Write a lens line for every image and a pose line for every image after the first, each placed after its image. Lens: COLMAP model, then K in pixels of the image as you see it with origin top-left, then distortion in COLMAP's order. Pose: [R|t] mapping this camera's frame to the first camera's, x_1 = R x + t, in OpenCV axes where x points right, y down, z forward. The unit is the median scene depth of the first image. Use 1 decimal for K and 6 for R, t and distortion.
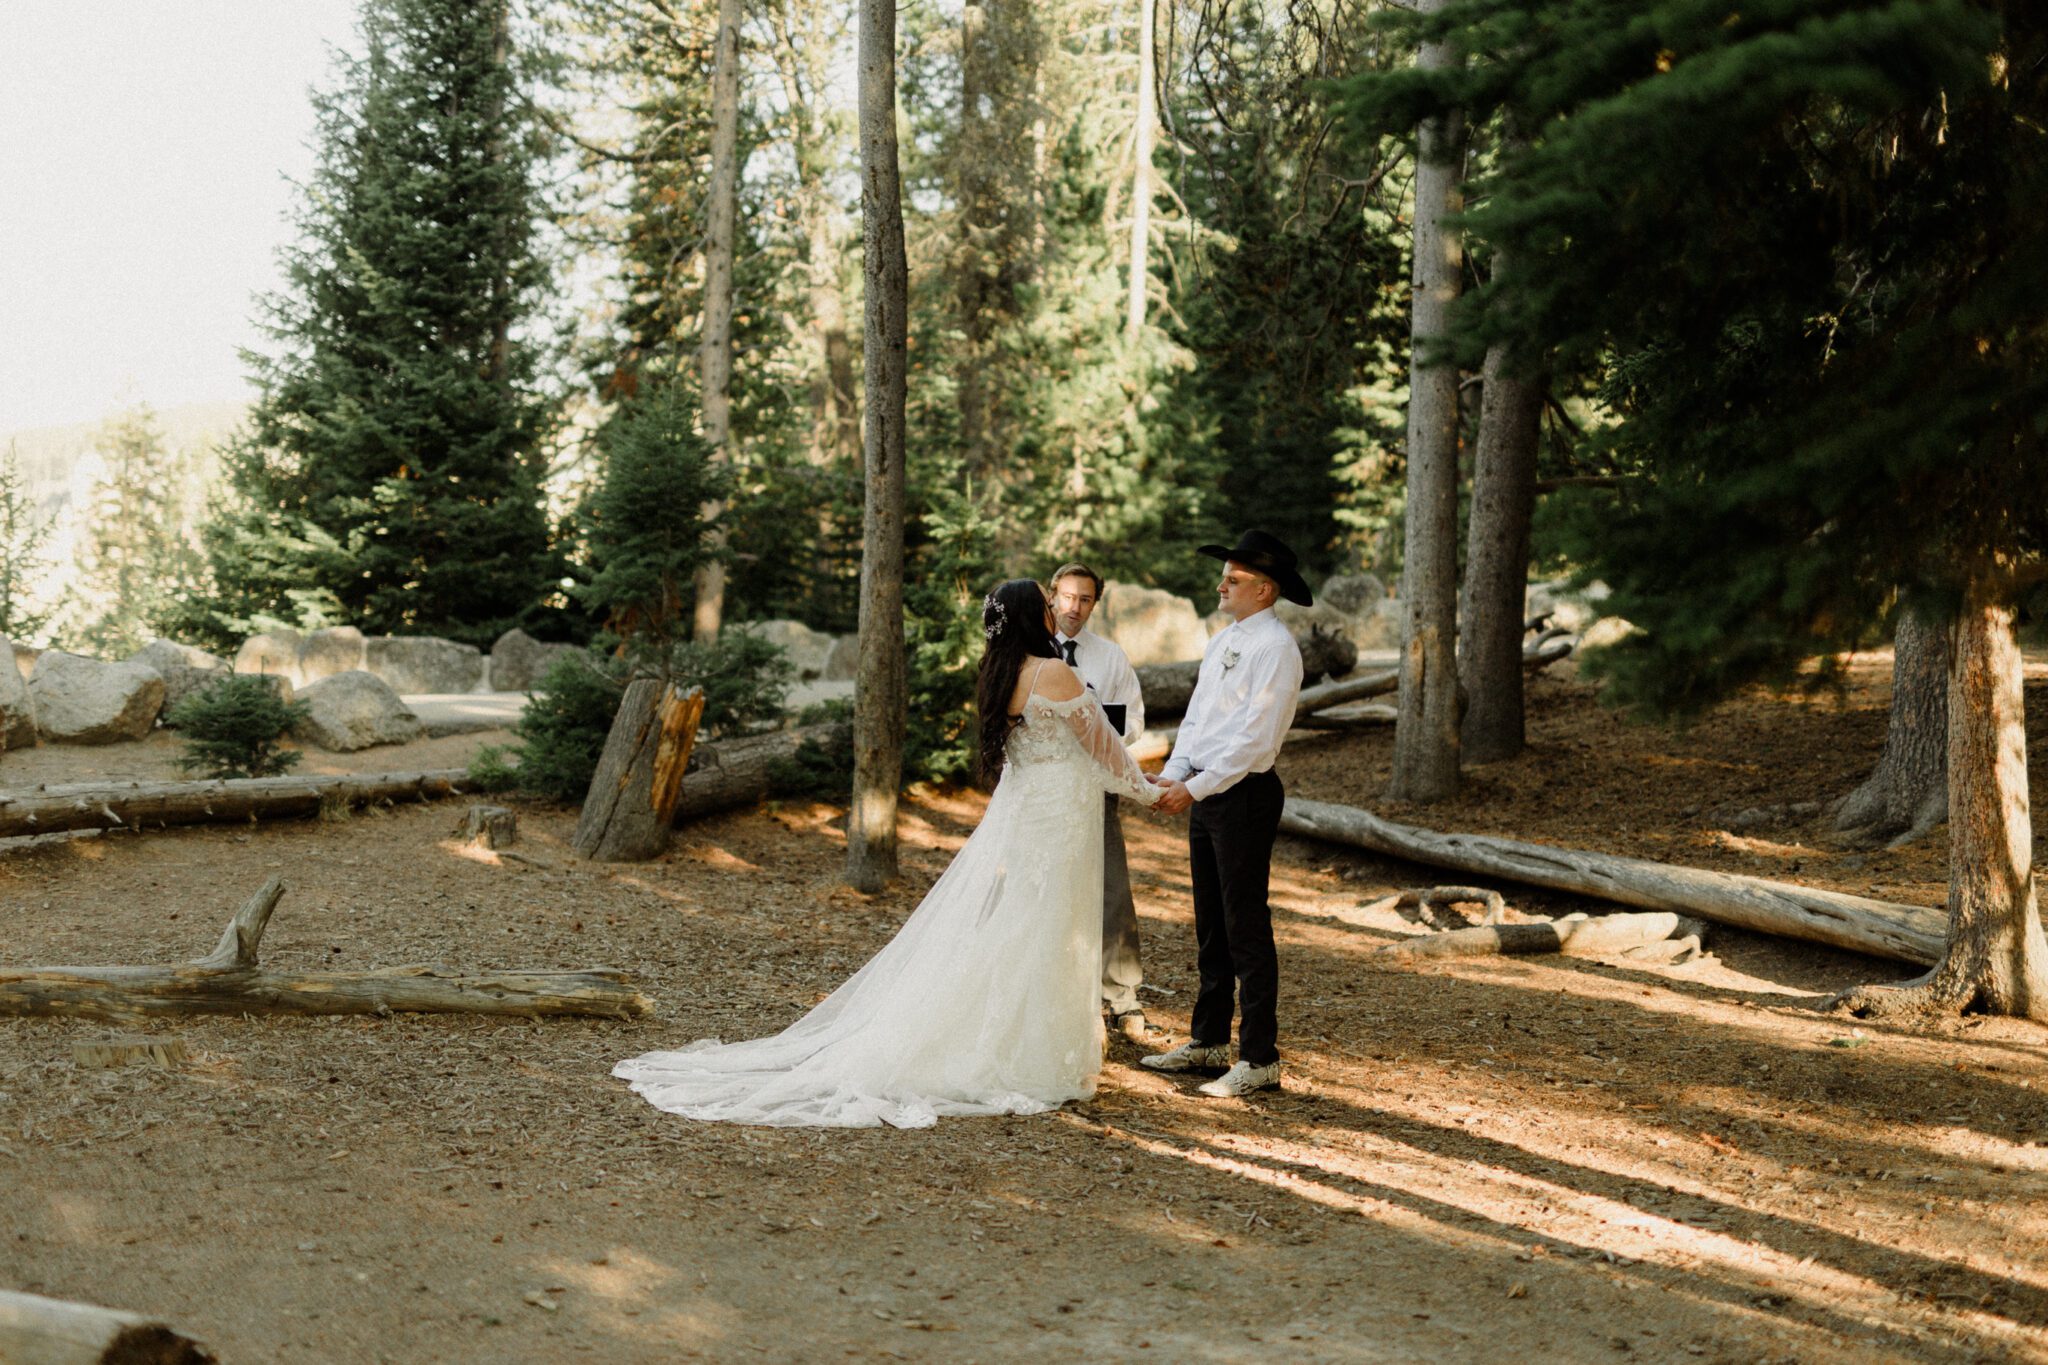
lens RADIAL K [[2617.0, 0, 1024.0], [0, 2617.0, 682.5], [0, 0, 1]] dist [-0.030415, -0.038471]
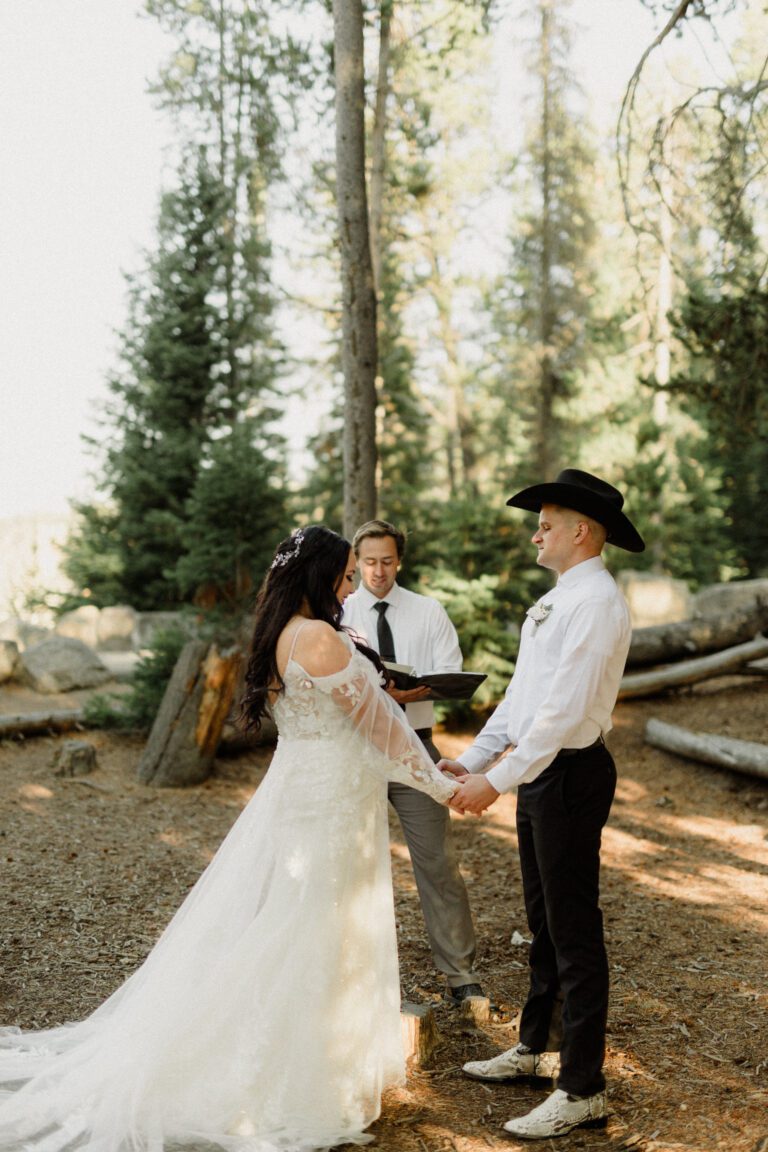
lens RADIAL K [[1472.0, 0, 383.9], [0, 1472.0, 598.7], [0, 0, 1]] dist [-0.030415, -0.038471]
pose [[0.985619, -0.014105, -0.168395, 0.067192], [0.009614, 0.999577, -0.027456, -0.001834], [0.168711, 0.025442, 0.985337, 0.315638]]
